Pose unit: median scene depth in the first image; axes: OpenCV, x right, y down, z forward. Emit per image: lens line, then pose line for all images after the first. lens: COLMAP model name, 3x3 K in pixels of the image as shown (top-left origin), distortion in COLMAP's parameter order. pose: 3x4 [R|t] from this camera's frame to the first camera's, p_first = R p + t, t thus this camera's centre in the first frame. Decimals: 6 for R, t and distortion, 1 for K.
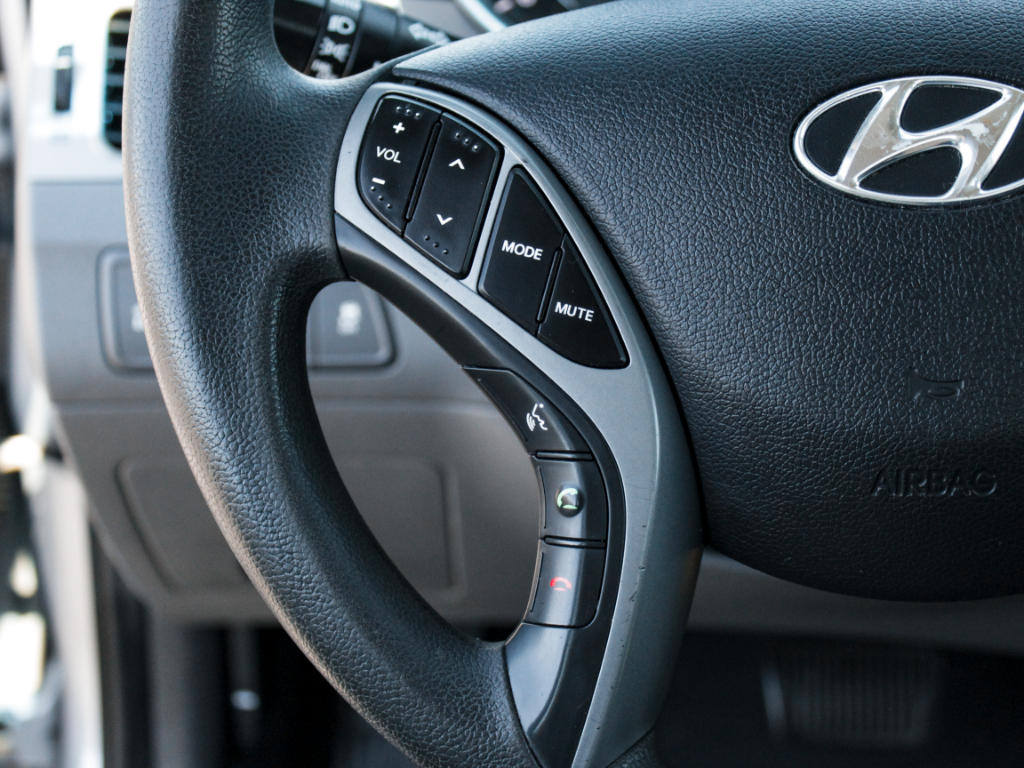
lens RADIAL K [[1729.3, 0, 512.0], [0, 1729.3, 384.0], [0, 0, 1]] dist [-0.000407, -0.046220]
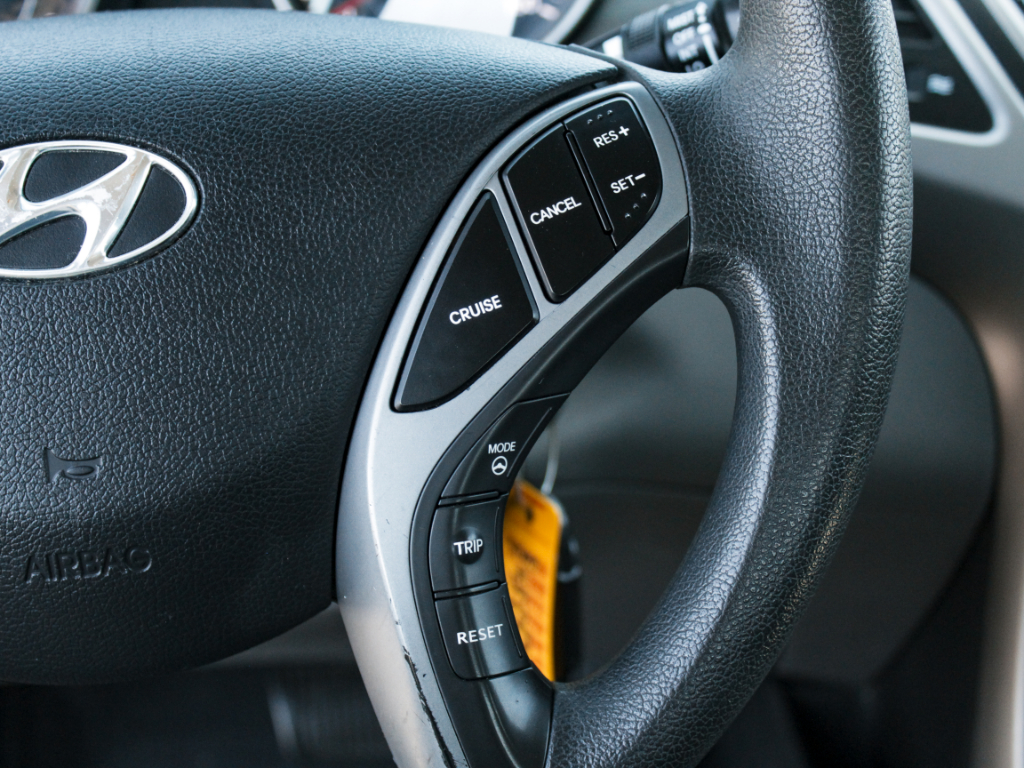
lens RADIAL K [[1795.0, 0, 512.0], [0, 1795.0, 384.0], [0, 0, 1]] dist [-0.011364, -0.085678]
pose [[0.982093, -0.085050, 0.168105, 0.316021], [0.083705, 0.996376, 0.015087, -0.037944], [-0.168779, -0.000746, 0.985654, -0.024138]]
